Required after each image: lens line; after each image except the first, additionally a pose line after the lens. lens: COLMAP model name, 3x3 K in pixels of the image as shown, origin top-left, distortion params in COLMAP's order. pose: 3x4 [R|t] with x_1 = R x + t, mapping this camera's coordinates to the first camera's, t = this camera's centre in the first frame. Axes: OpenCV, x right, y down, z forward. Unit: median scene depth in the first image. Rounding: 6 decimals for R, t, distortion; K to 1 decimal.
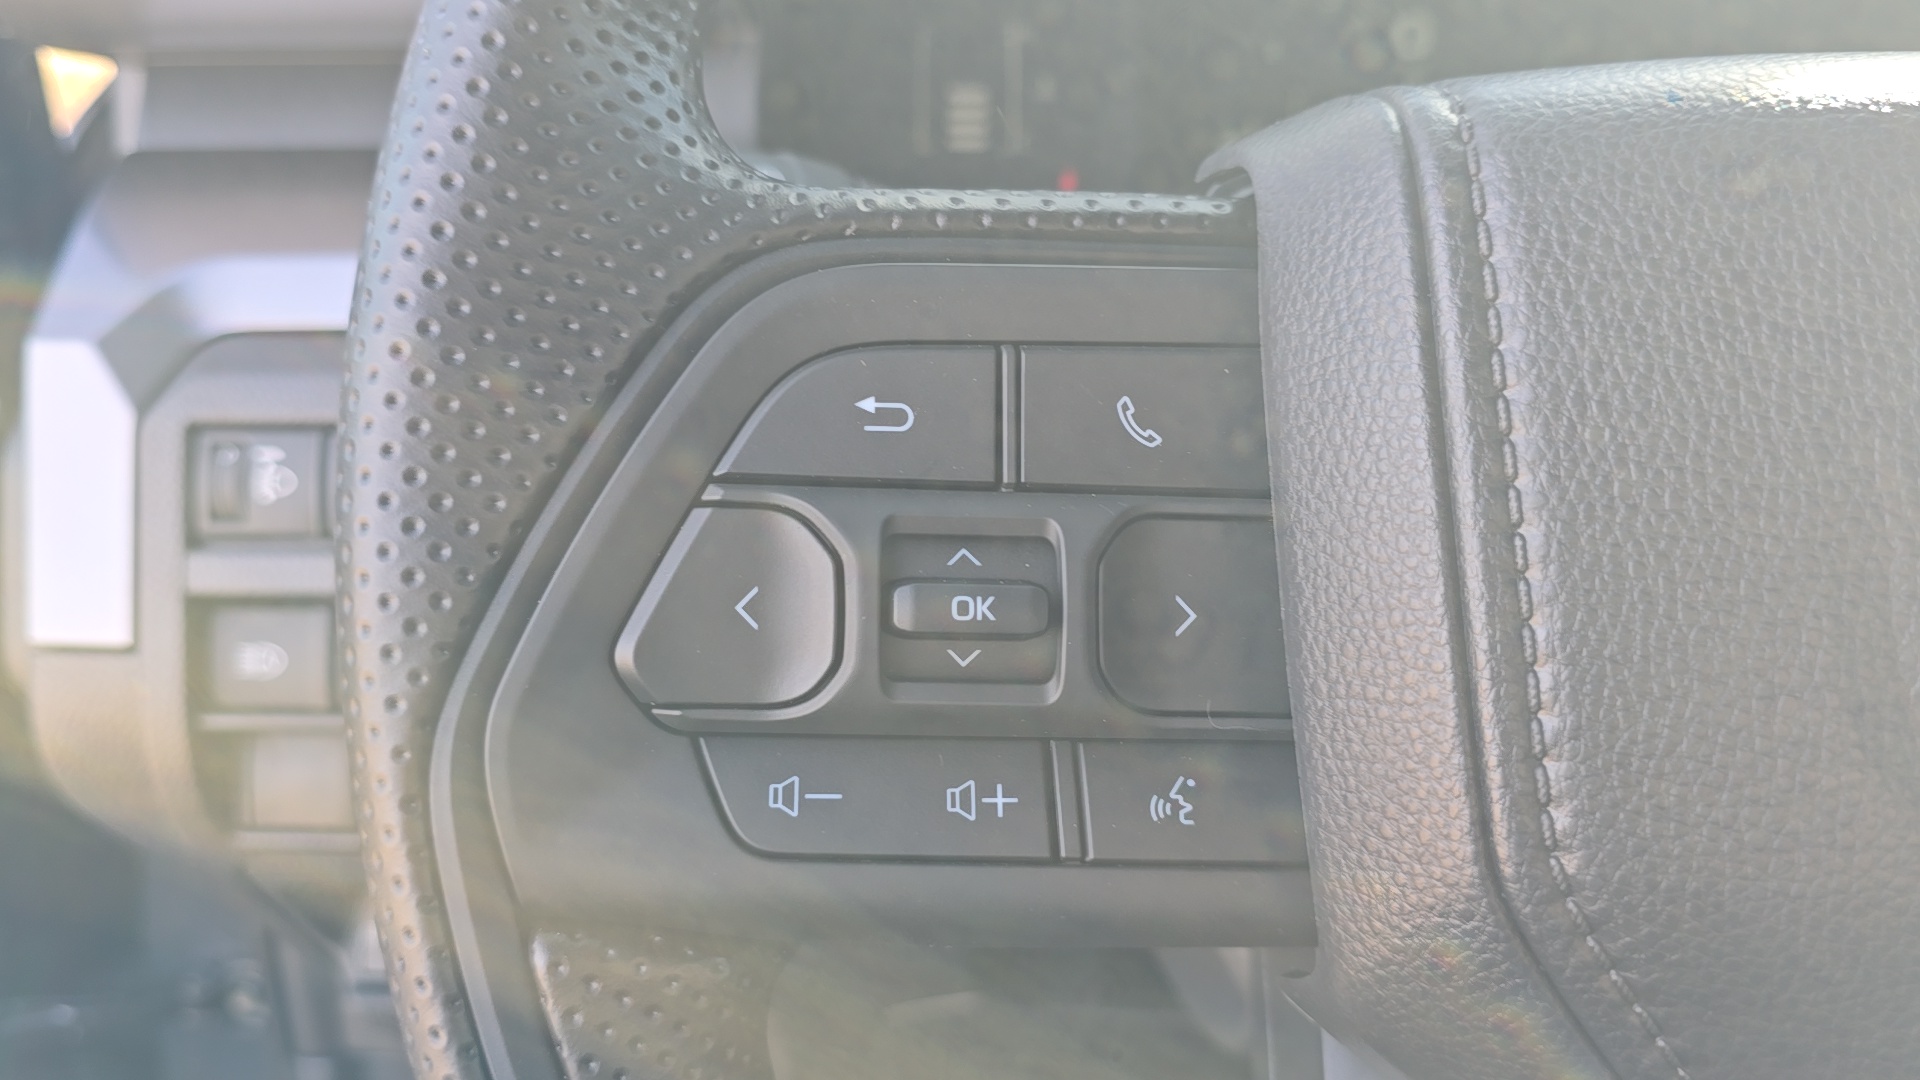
lens RADIAL K [[1687.0, 0, 931.8], [0, 1687.0, 543.6], [0, 0, 1]] dist [-0.029138, 0.007210]
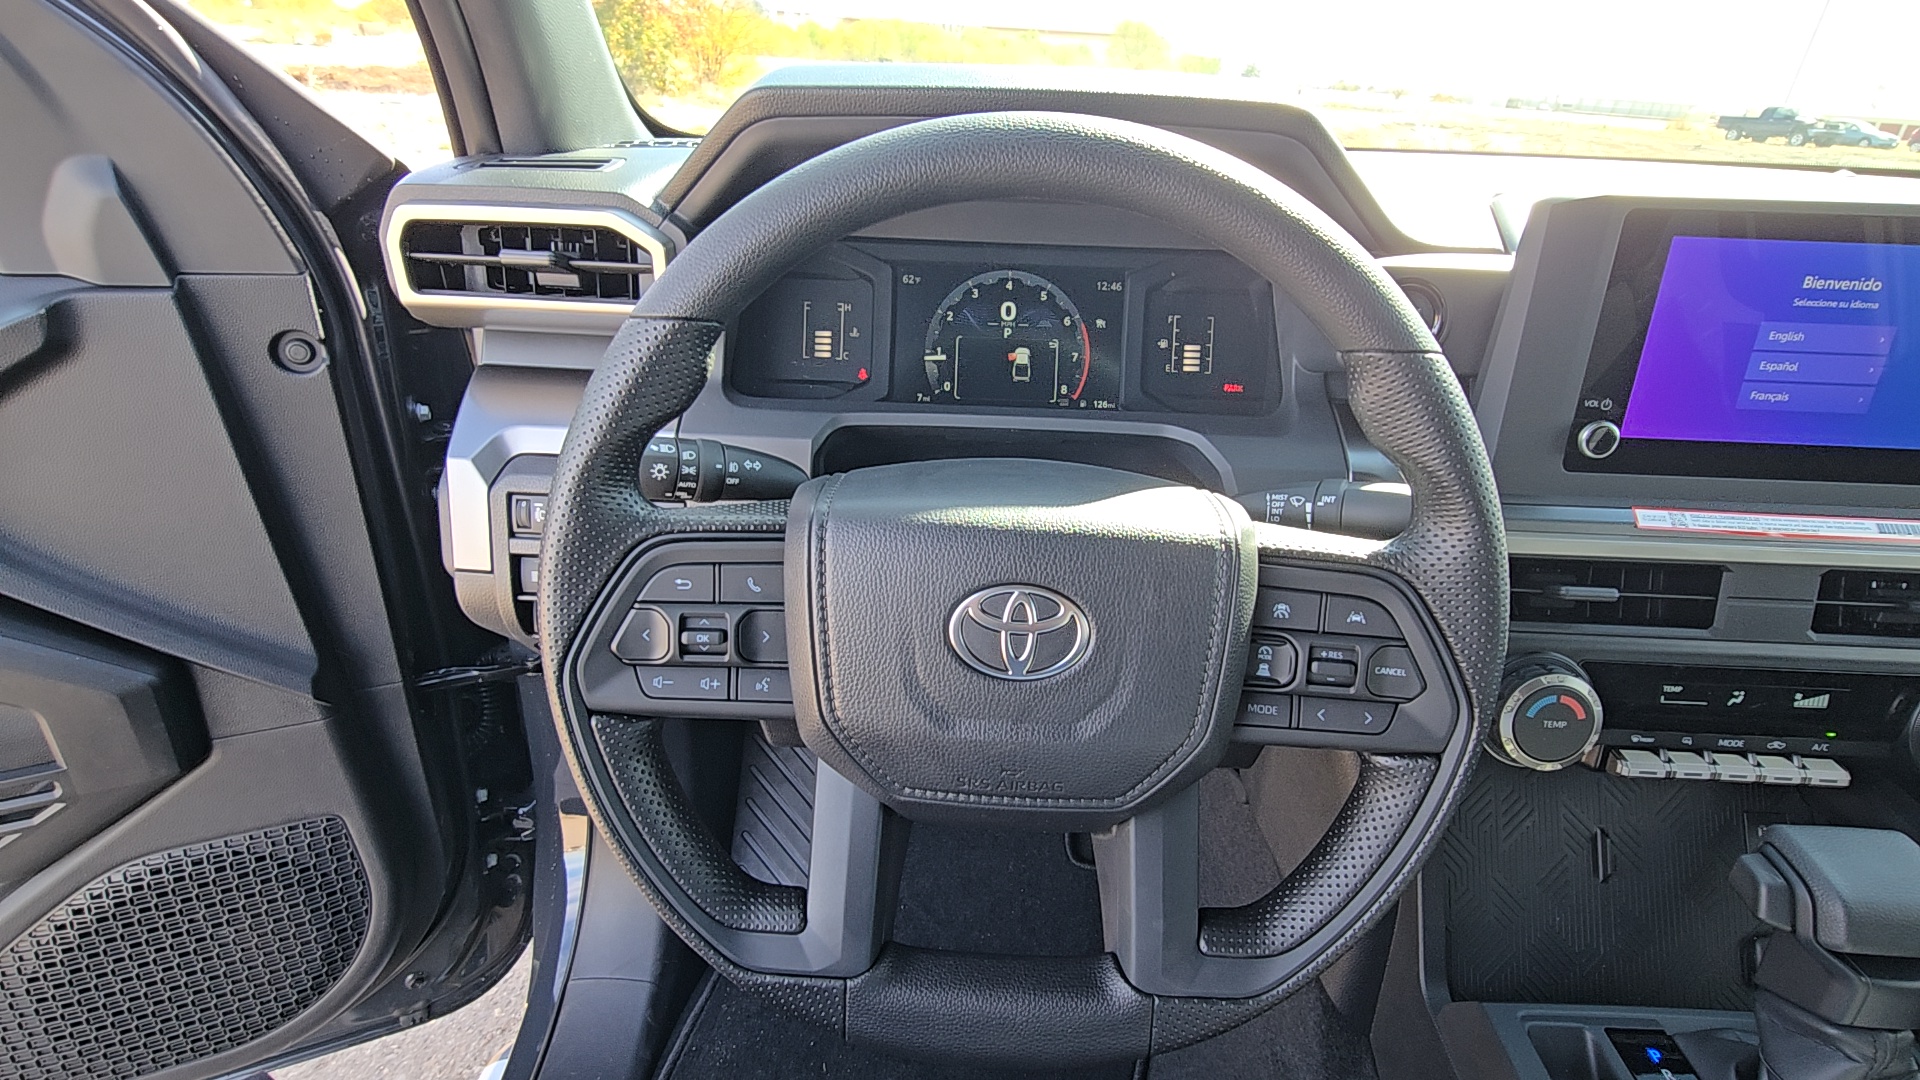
lens RADIAL K [[991.3, 0, 955.0], [0, 991.3, 546.2], [0, 0, 1]] dist [-0.000210, -0.000589]
pose [[0.999448, 0.029125, -0.015990, 0.606497], [-0.025874, 0.984163, 0.175365, -0.558839], [0.020845, -0.174854, 0.984374, -1.137164]]
